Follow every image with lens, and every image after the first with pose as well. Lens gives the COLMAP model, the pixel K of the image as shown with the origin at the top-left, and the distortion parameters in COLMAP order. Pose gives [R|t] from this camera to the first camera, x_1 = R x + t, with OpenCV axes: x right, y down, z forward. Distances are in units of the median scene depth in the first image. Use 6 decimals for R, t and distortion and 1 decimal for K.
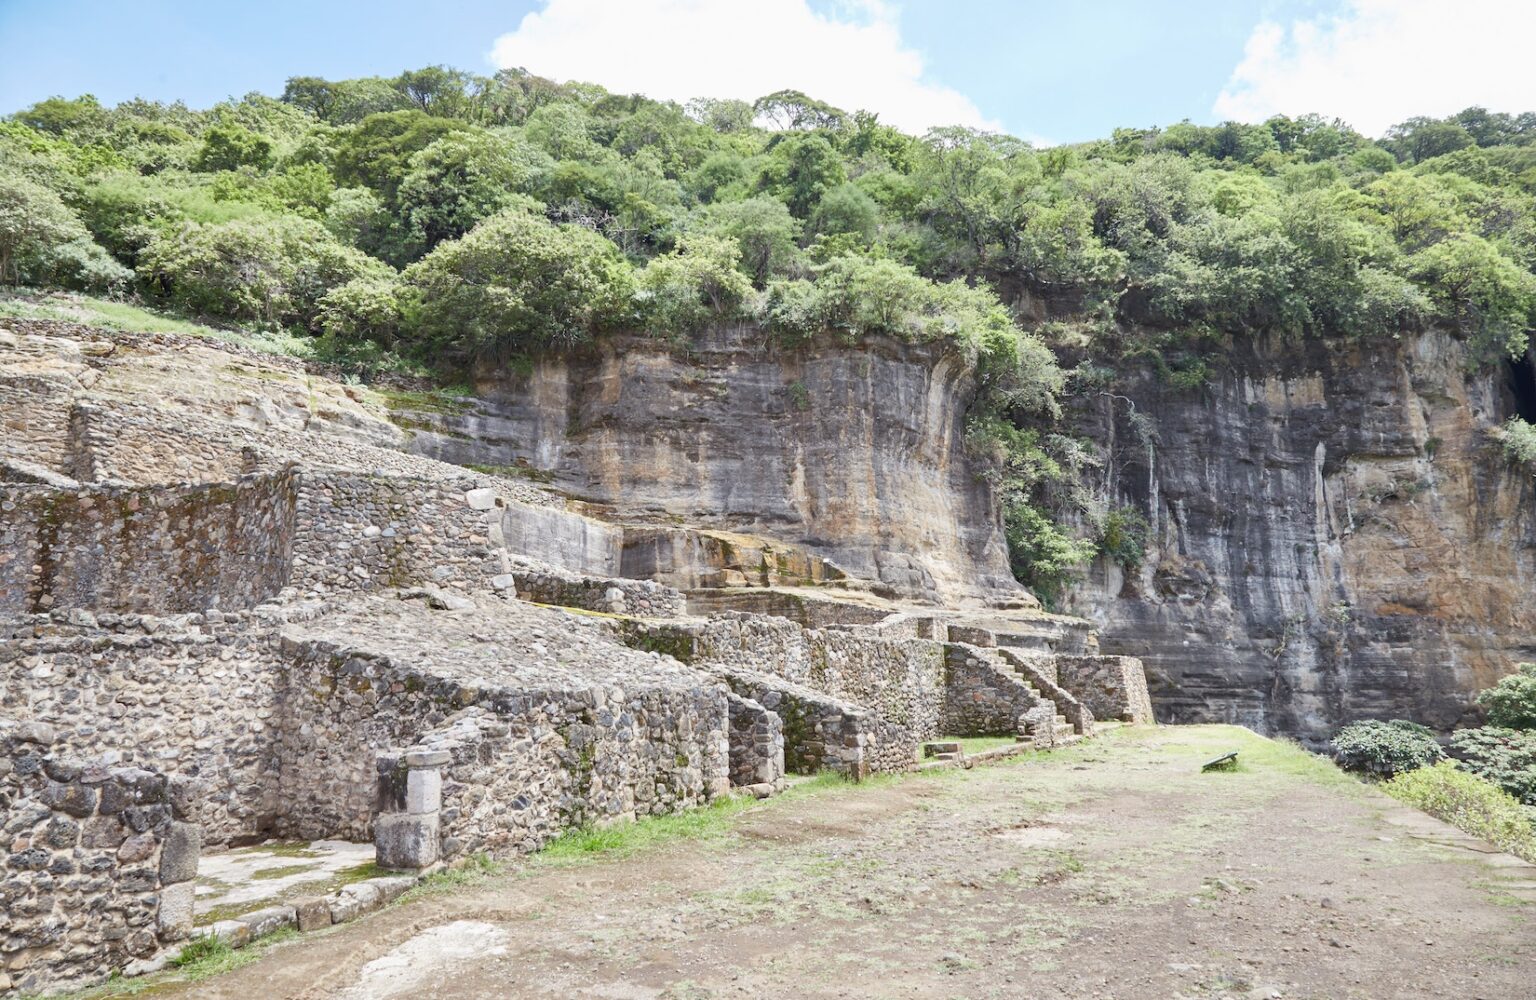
lens RADIAL K [[975.1, 0, 768.0], [0, 975.1, 500.0], [0, 0, 1]] dist [-0.000853, -0.000266]
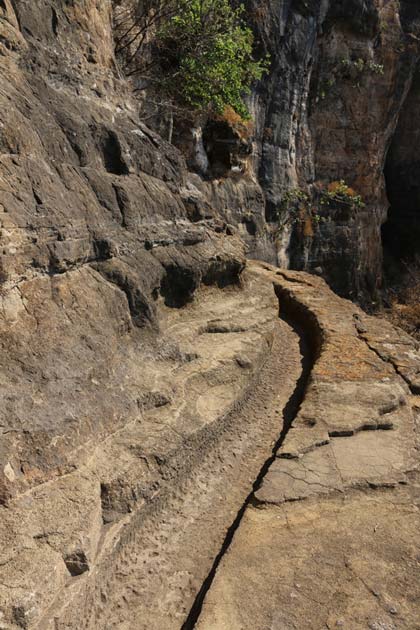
lens RADIAL K [[515.0, 0, 210.0], [0, 515.0, 315.0], [0, 0, 1]] dist [-0.160957, 0.140166]
pose [[0.674758, -0.159013, 0.720706, 0.148263], [-0.178561, 0.912331, 0.368468, 0.066142], [-0.716113, -0.377317, 0.587209, 0.791151]]
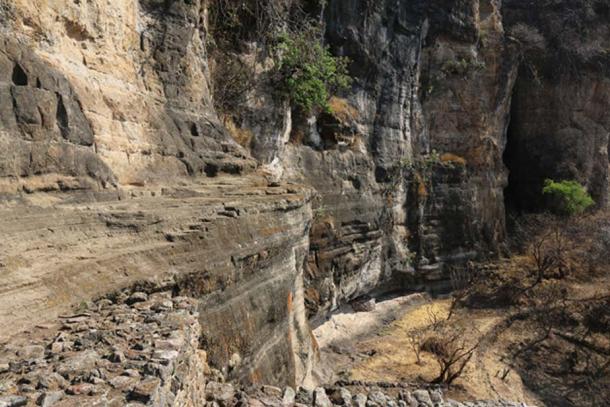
lens RADIAL K [[498.7, 0, 301.6], [0, 498.7, 201.7], [0, 0, 1]] dist [-0.160957, 0.140166]
pose [[0.814489, -0.030827, 0.579360, 0.100139], [-0.124697, 0.965949, 0.226701, 0.047509], [-0.566621, -0.256890, 0.782910, 0.629549]]
